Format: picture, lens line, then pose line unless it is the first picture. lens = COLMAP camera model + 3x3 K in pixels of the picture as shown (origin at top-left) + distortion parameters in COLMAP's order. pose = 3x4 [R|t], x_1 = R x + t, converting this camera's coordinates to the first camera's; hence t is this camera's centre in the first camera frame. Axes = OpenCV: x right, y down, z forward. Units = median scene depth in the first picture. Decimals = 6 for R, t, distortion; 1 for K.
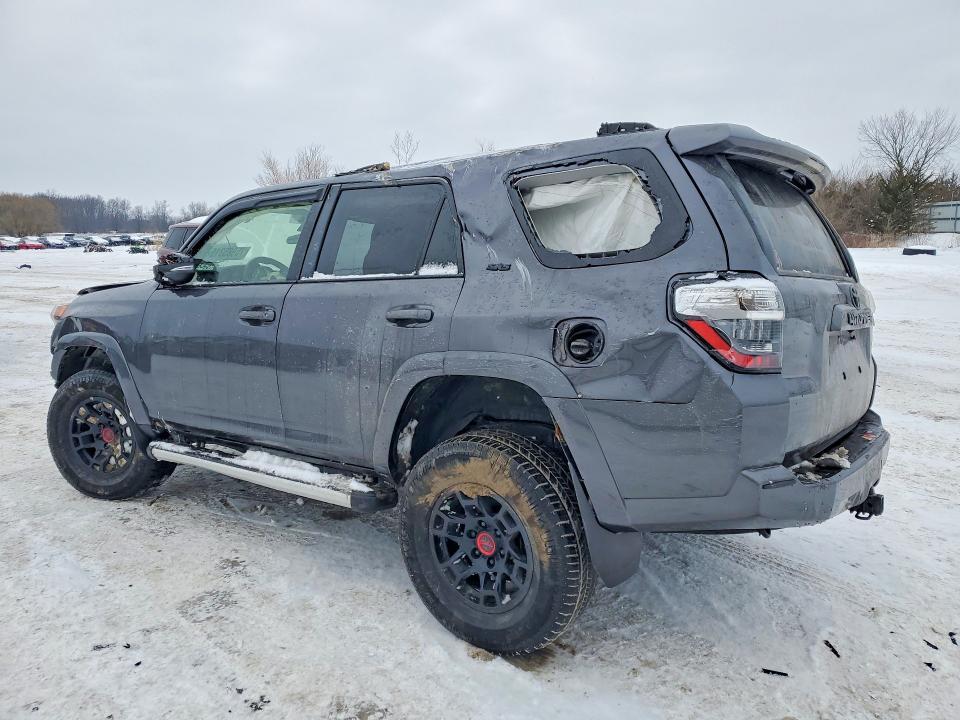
lens RADIAL K [[762.7, 0, 484.7], [0, 762.7, 338.0], [0, 0, 1]] dist [0.004301, -0.003724]
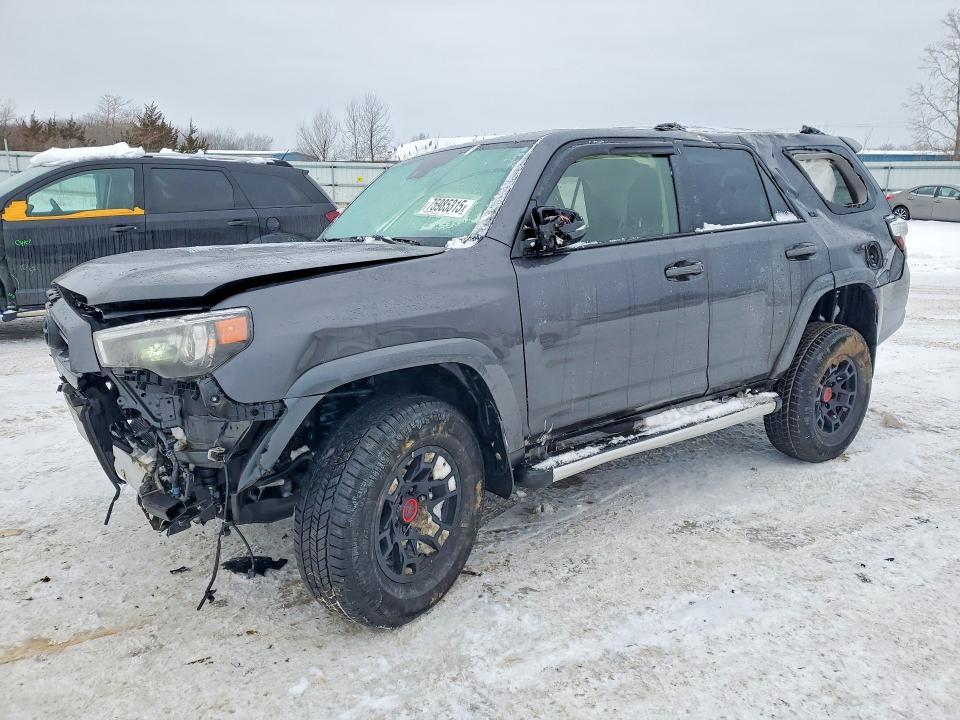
lens RADIAL K [[750.1, 0, 480.0], [0, 750.1, 360.0], [0, 0, 1]] dist [0.001512, -0.010654]
pose [[0.289706, -0.193089, 0.937436, -1.350892], [0.111647, 0.979570, 0.167264, -0.111564], [-0.950582, 0.056204, 0.305346, 1.003075]]
